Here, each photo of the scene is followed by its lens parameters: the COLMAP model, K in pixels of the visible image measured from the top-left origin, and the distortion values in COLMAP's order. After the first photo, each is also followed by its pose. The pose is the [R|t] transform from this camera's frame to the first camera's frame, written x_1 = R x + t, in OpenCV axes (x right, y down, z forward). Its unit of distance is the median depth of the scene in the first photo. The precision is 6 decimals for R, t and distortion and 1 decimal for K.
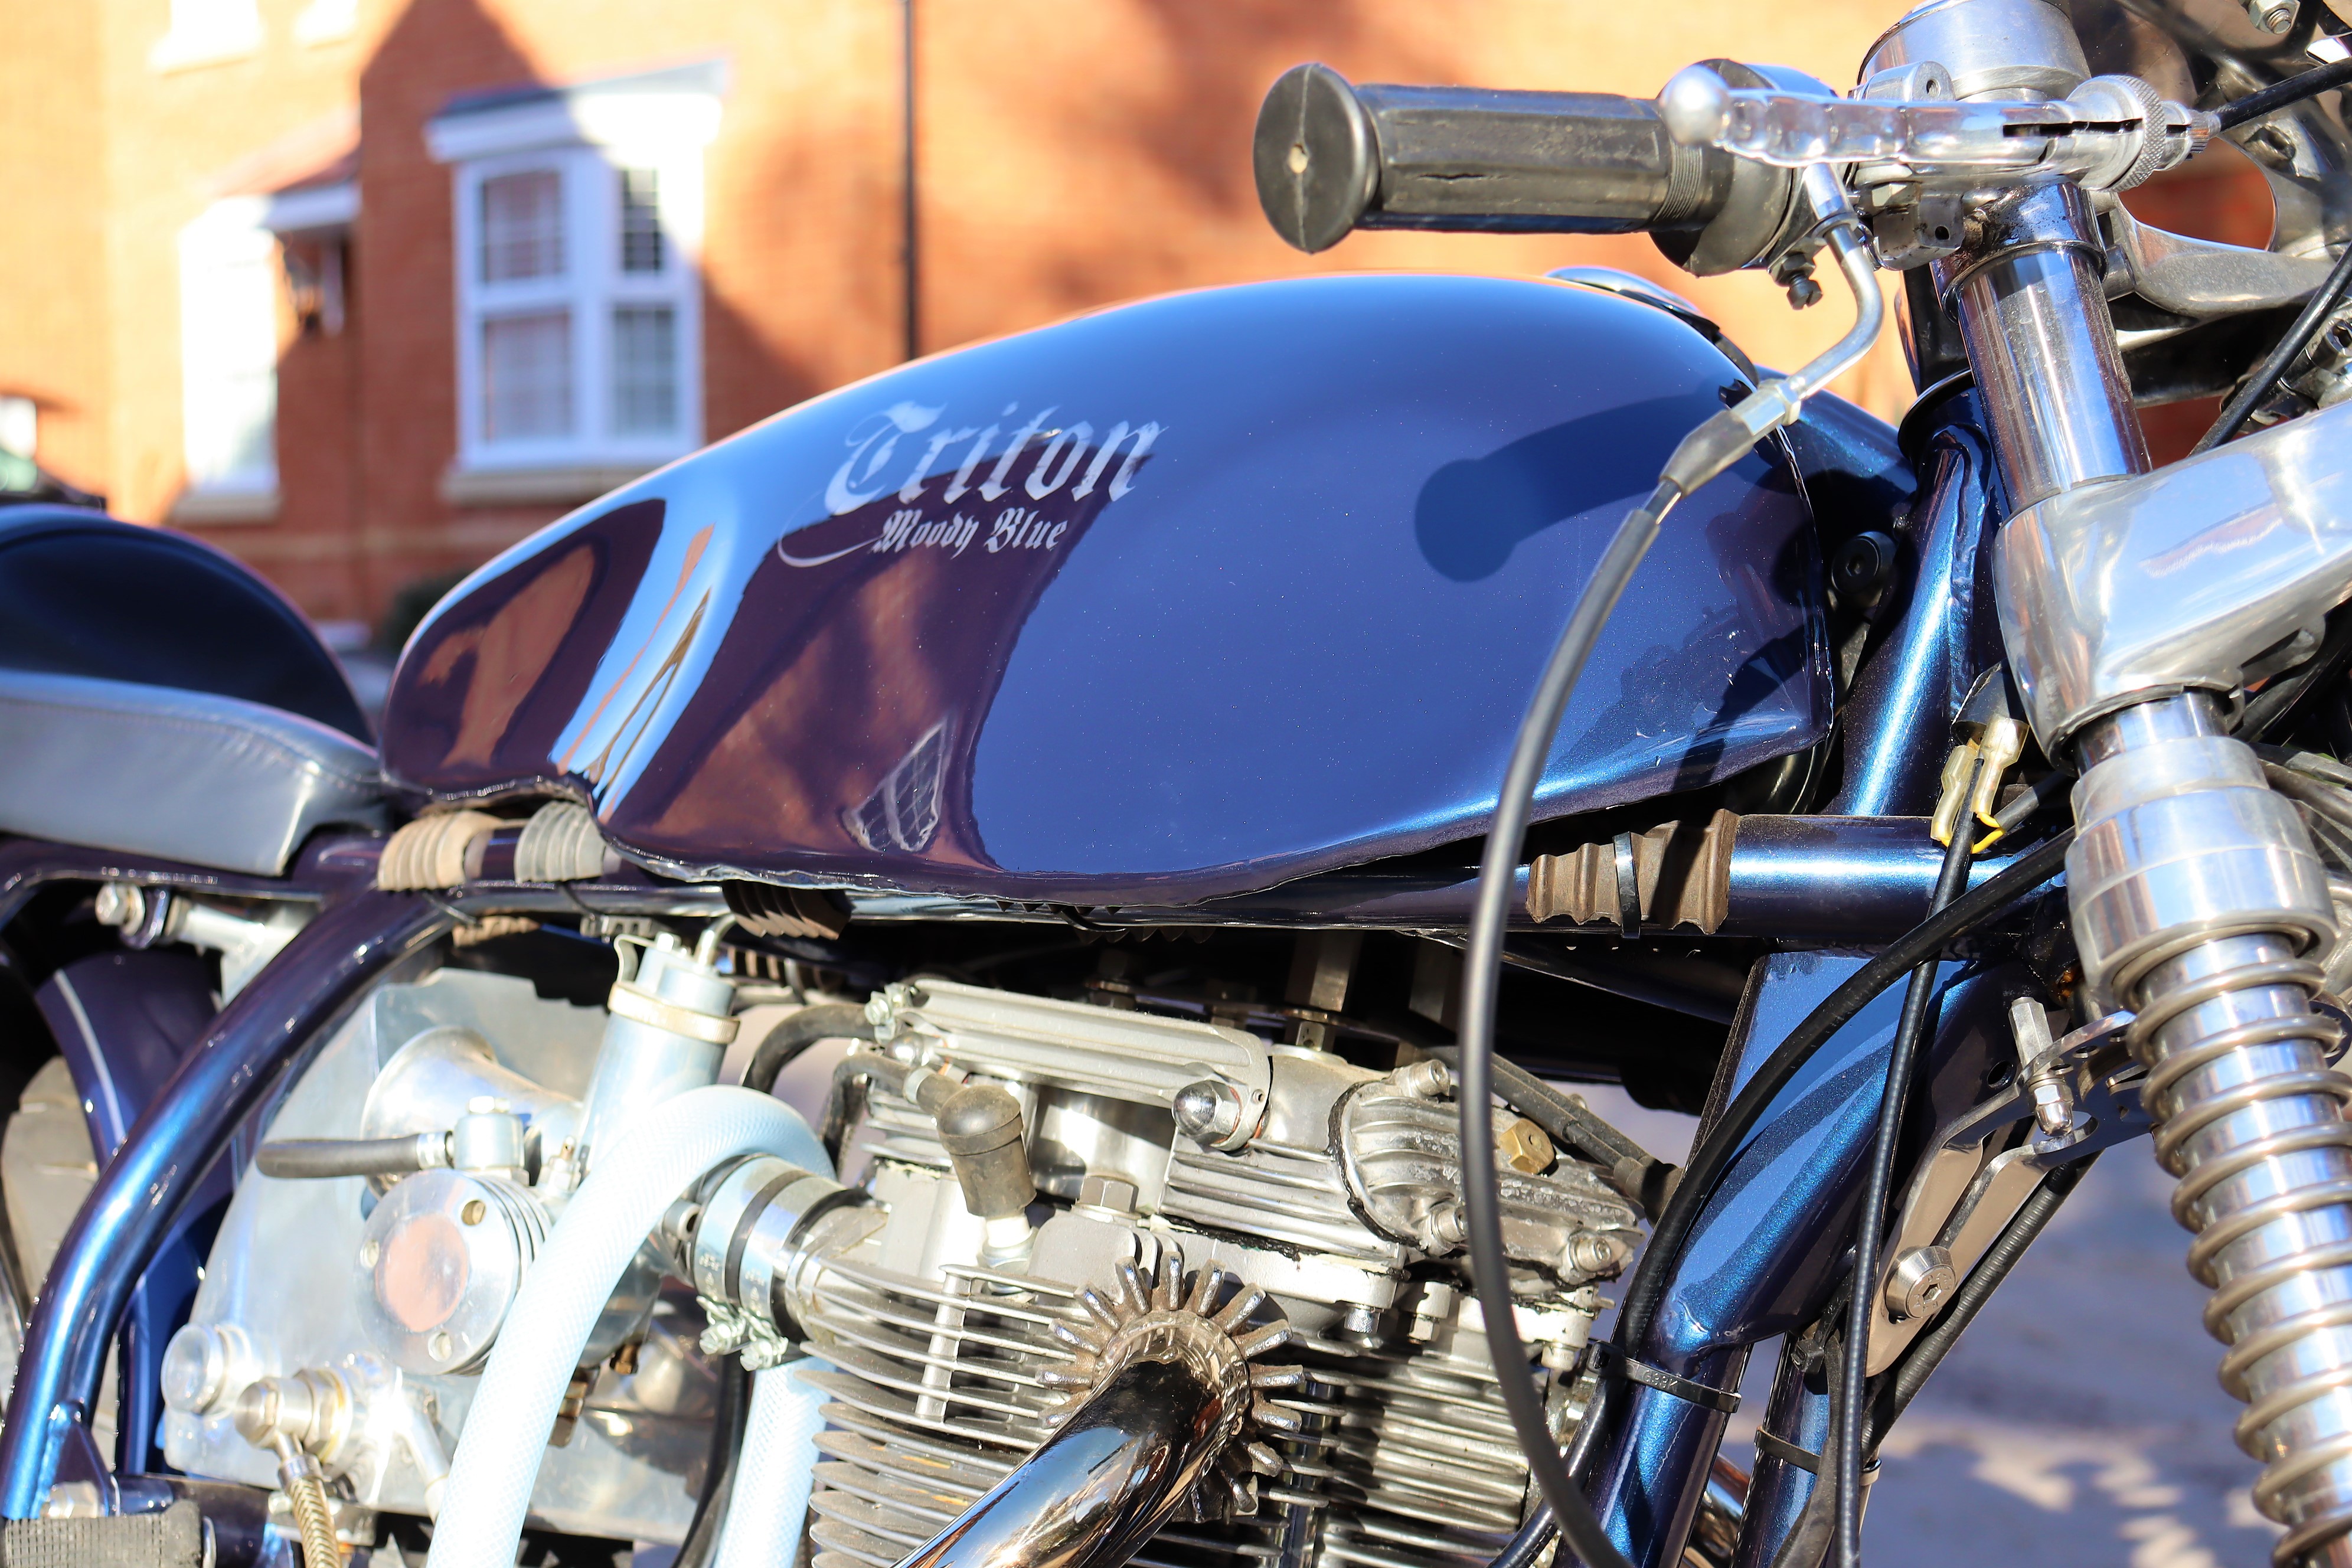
lens RADIAL K [[4089.2, 0, 1176.0], [0, 4089.2, 784.0], [0, 0, 1]] dist [0.169777, 0.159101]
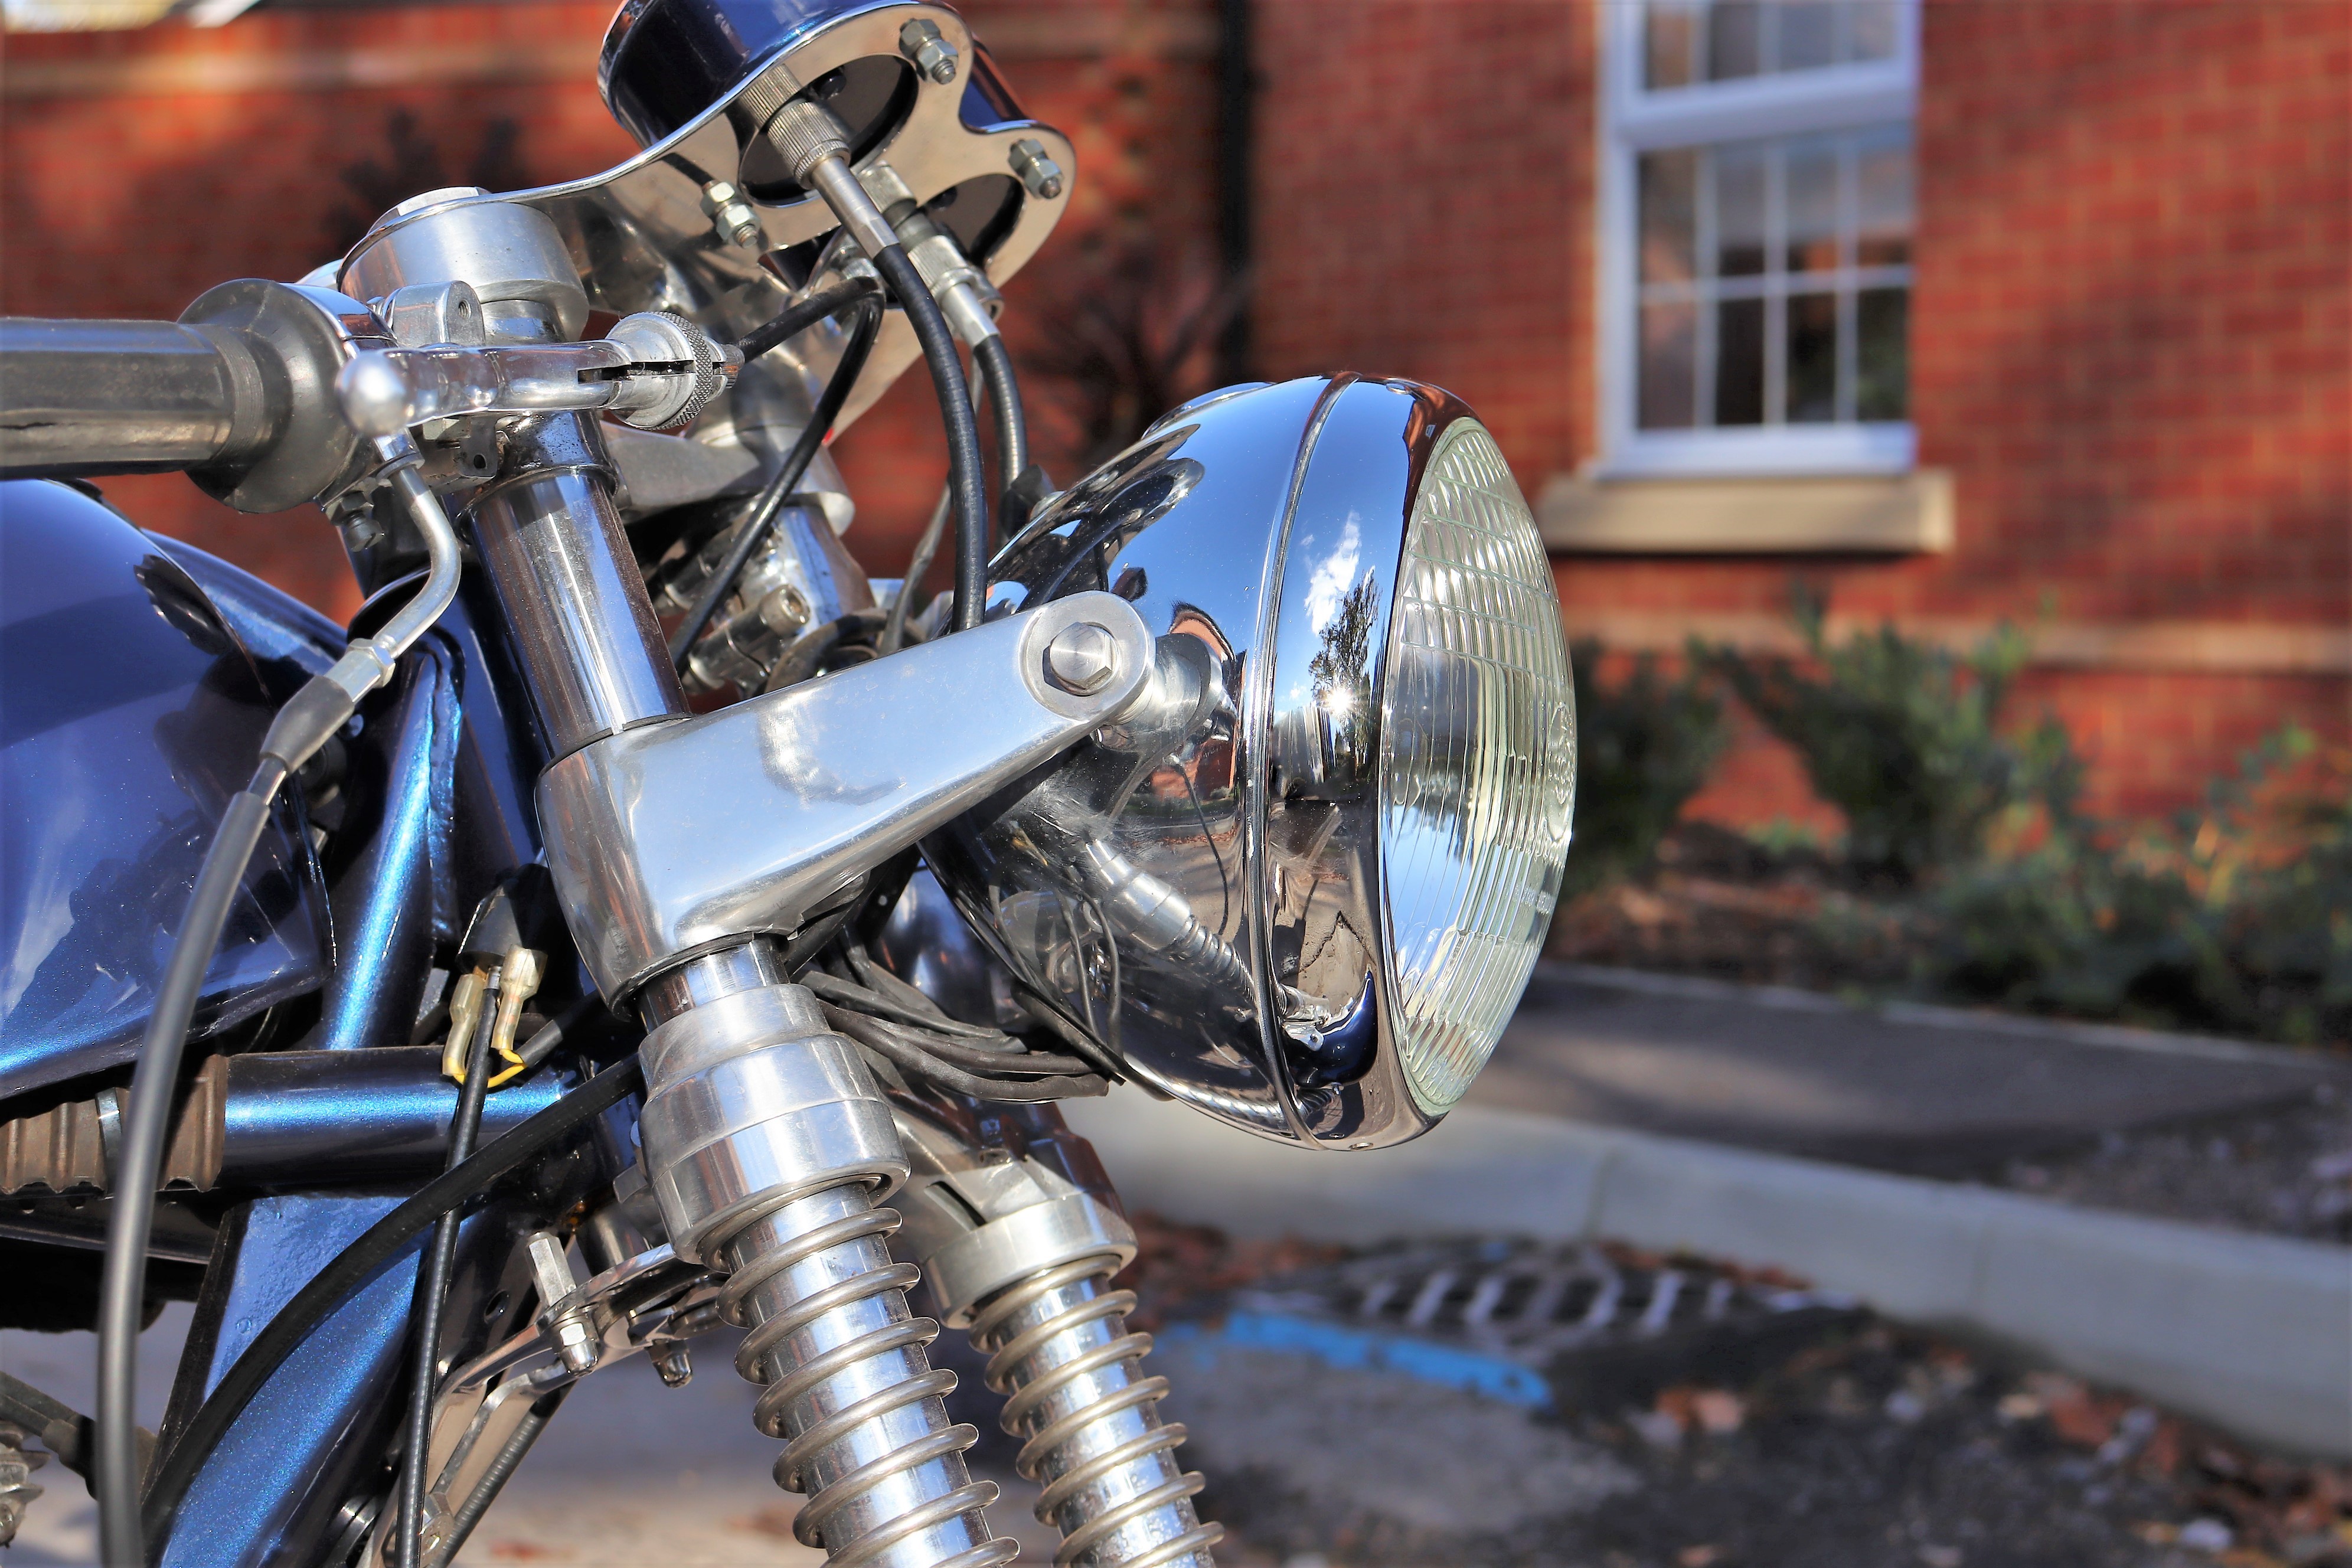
lens RADIAL K [[4212.0, 0, 1176.0], [0, 4212.0, 784.0], [0, 0, 1]] dist [0.156597, 0.315864]
pose [[0.877899, -0.034071, 0.477632, -0.118399], [0.026229, 0.999389, 0.023081, -0.063974], [-0.478127, -0.007735, 0.878257, 0.051467]]
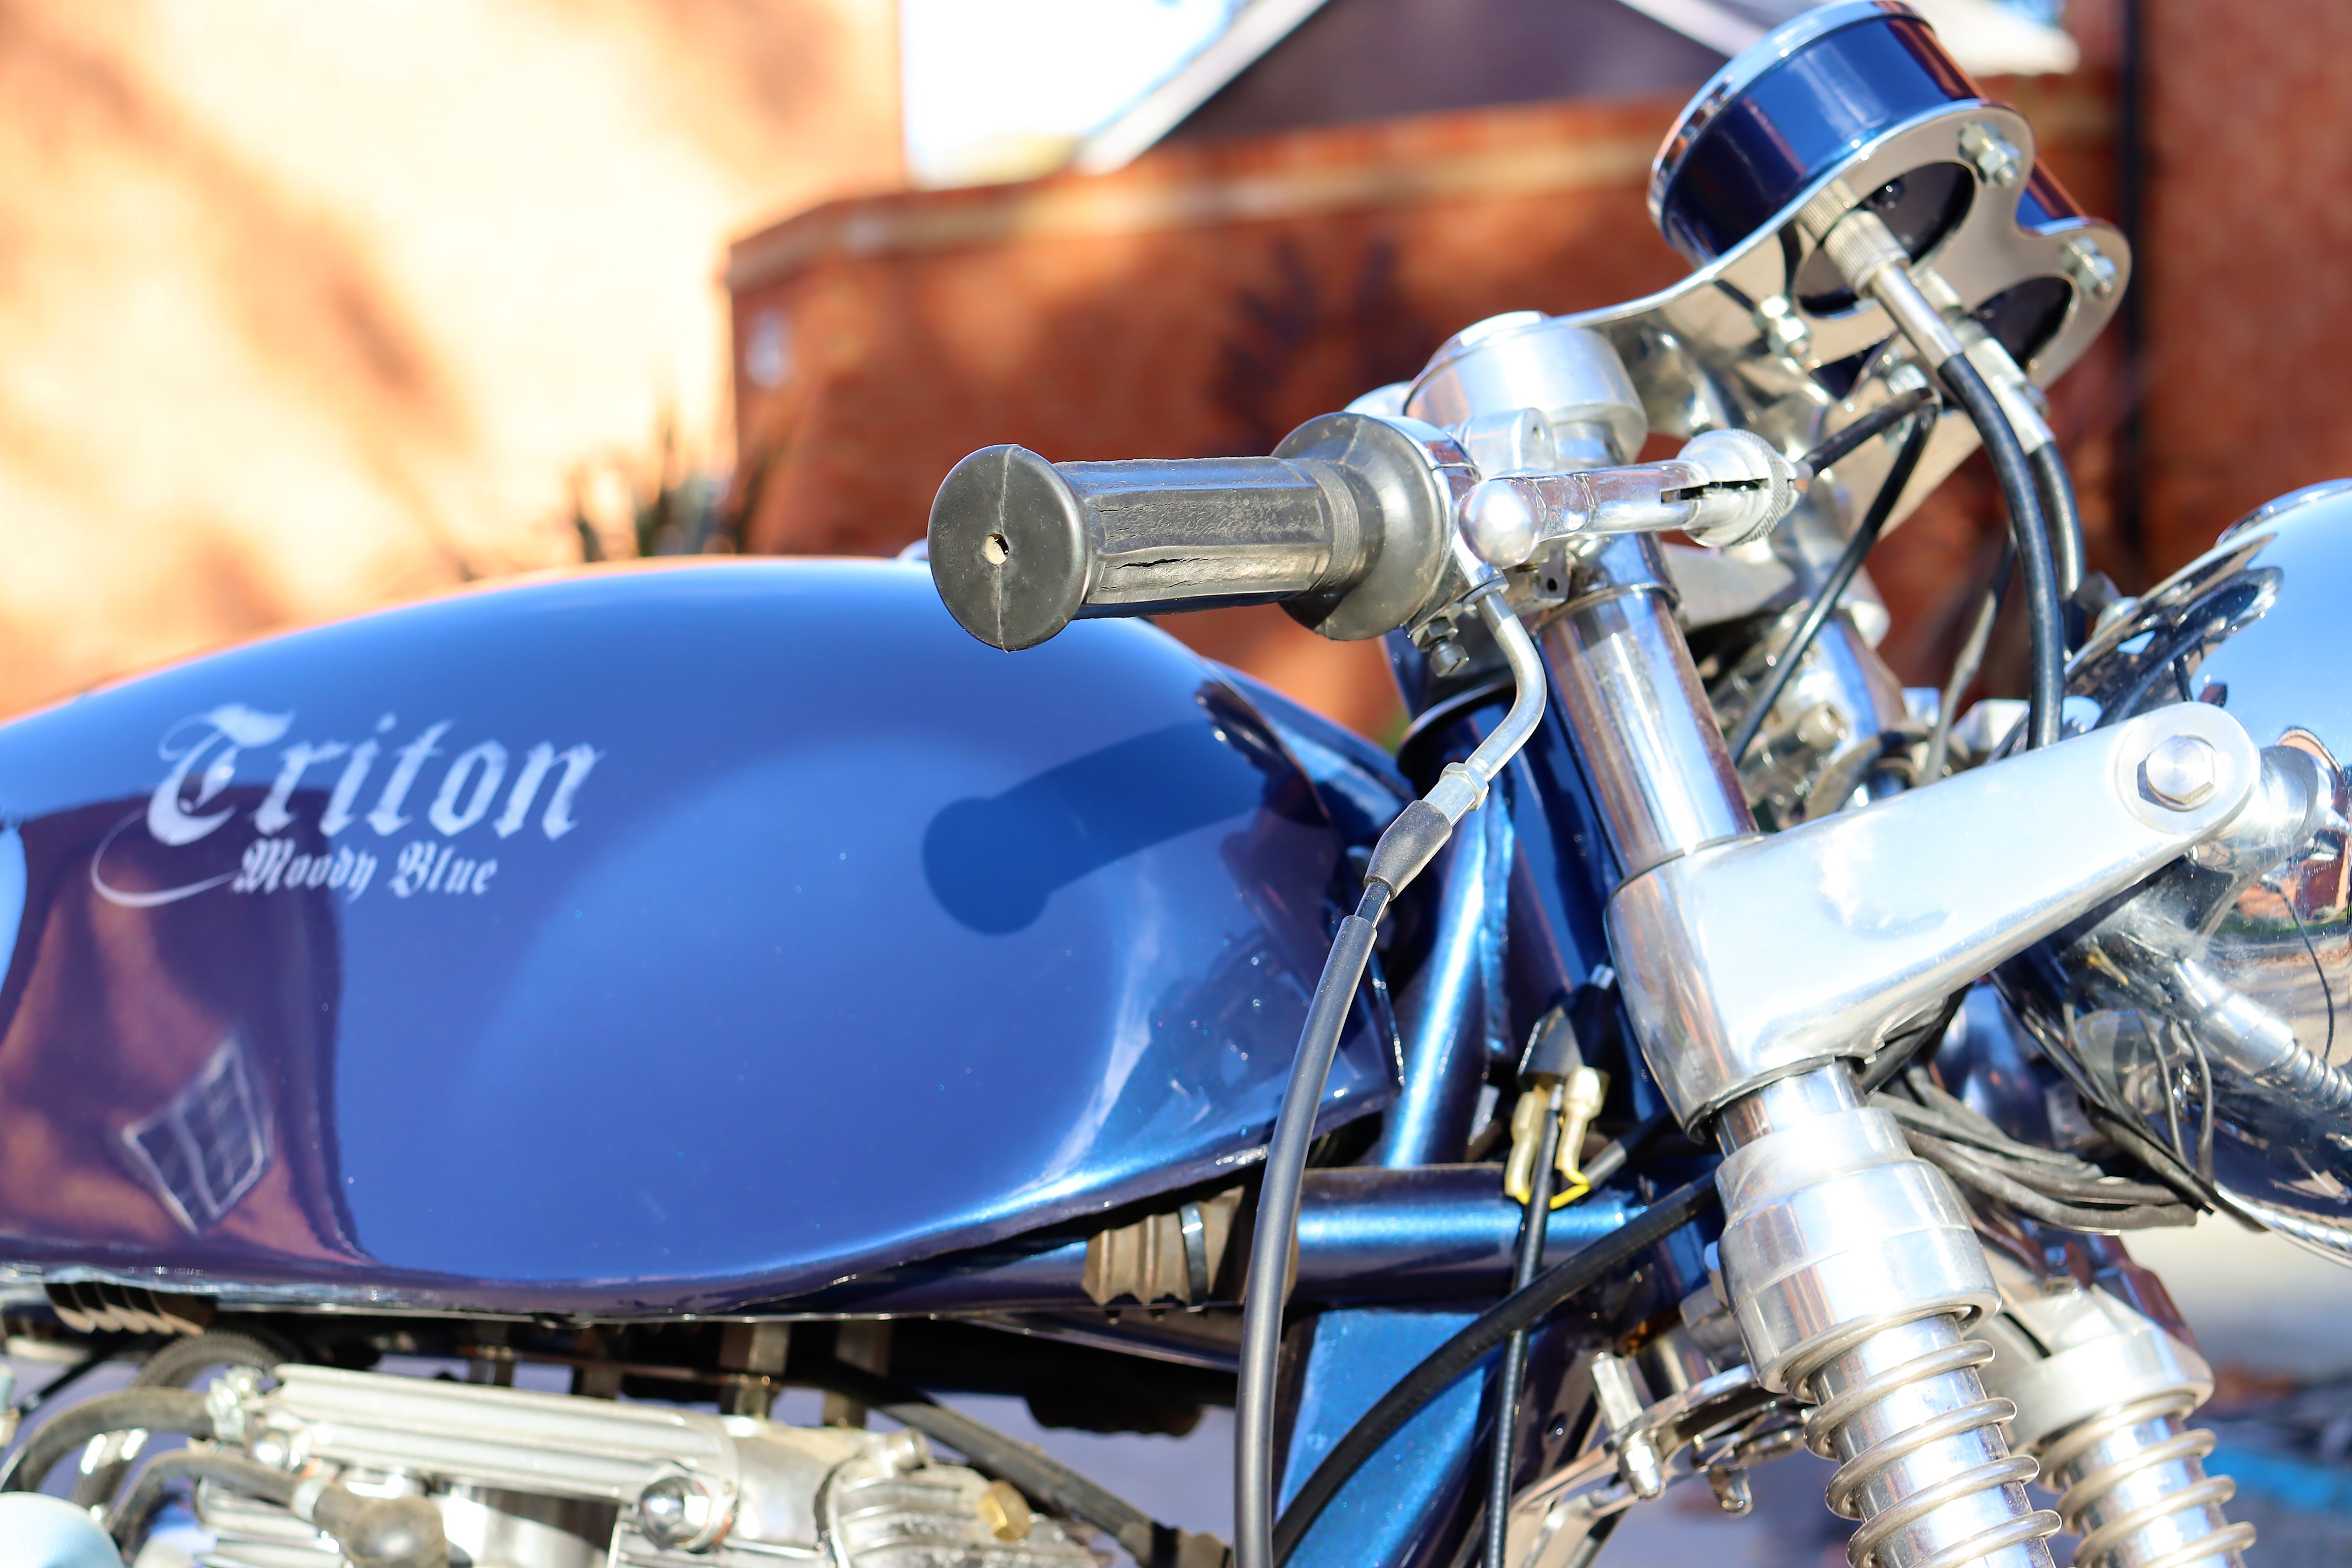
lens RADIAL K [[4212.0, 0, 1176.0], [0, 4212.0, 784.0], [0, 0, 1]] dist [0.156597, 0.315864]
pose [[0.956210, -0.032033, 0.290924, -0.152848], [0.036114, 0.999310, -0.008671, -0.067601], [-0.290446, 0.018798, 0.956707, 0.072075]]
